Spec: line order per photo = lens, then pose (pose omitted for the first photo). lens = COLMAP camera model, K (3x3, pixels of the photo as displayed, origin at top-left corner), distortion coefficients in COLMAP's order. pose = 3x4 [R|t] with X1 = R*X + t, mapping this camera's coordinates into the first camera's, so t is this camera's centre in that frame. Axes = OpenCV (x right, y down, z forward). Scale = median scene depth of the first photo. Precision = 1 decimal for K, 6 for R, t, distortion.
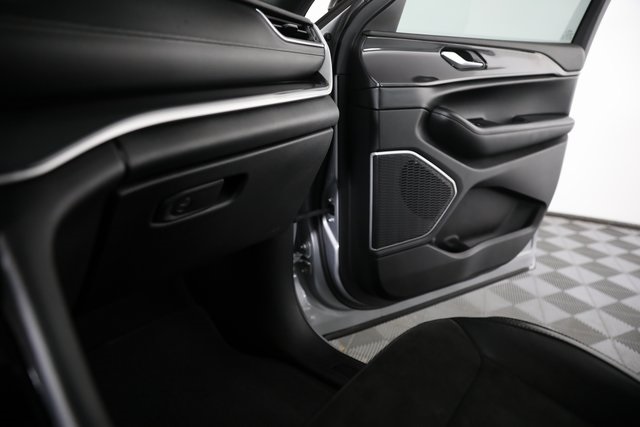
lens RADIAL K [[432.4, 0, 320.0], [0, 432.4, 213.5], [0, 0, 1]] dist [-0.112446, 0.079693]
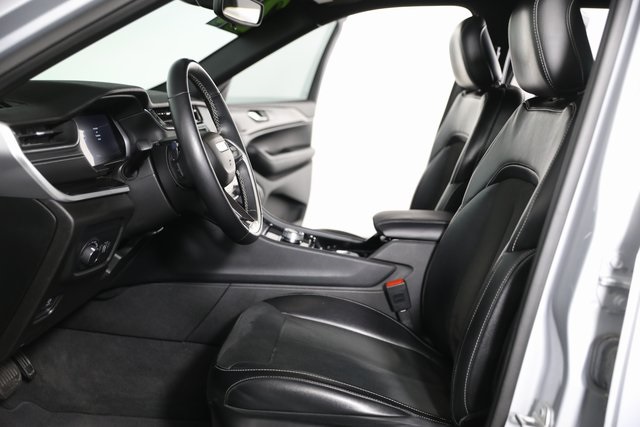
lens RADIAL K [[713.6, 0, 320.0], [0, 713.6, 213.5], [0, 0, 1]] dist [0.004018, 0.002666]
pose [[0.817607, -0.073745, 0.571034, -1.102665], [0.145086, 0.986149, -0.080381, 0.273905], [-0.557197, 0.148569, 0.816982, -1.382039]]
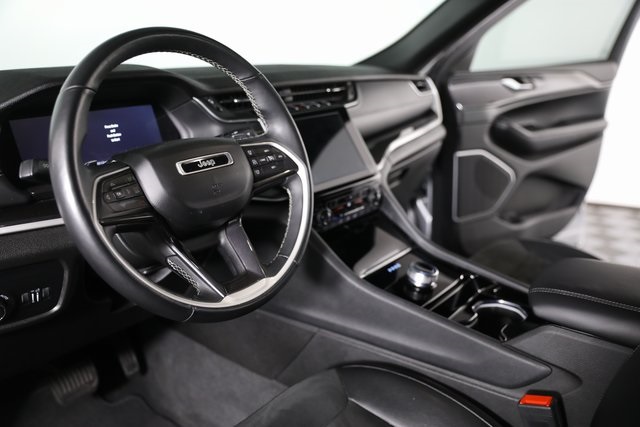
lens RADIAL K [[557.8, 0, 320.0], [0, 557.8, 213.5], [0, 0, 1]] dist [-0.056898, 0.006119]
pose [[0.999582, -0.013229, -0.025712, -0.271951], [0.012950, 0.999856, -0.011011, 0.073216], [0.025854, 0.010673, 0.999609, -0.834751]]
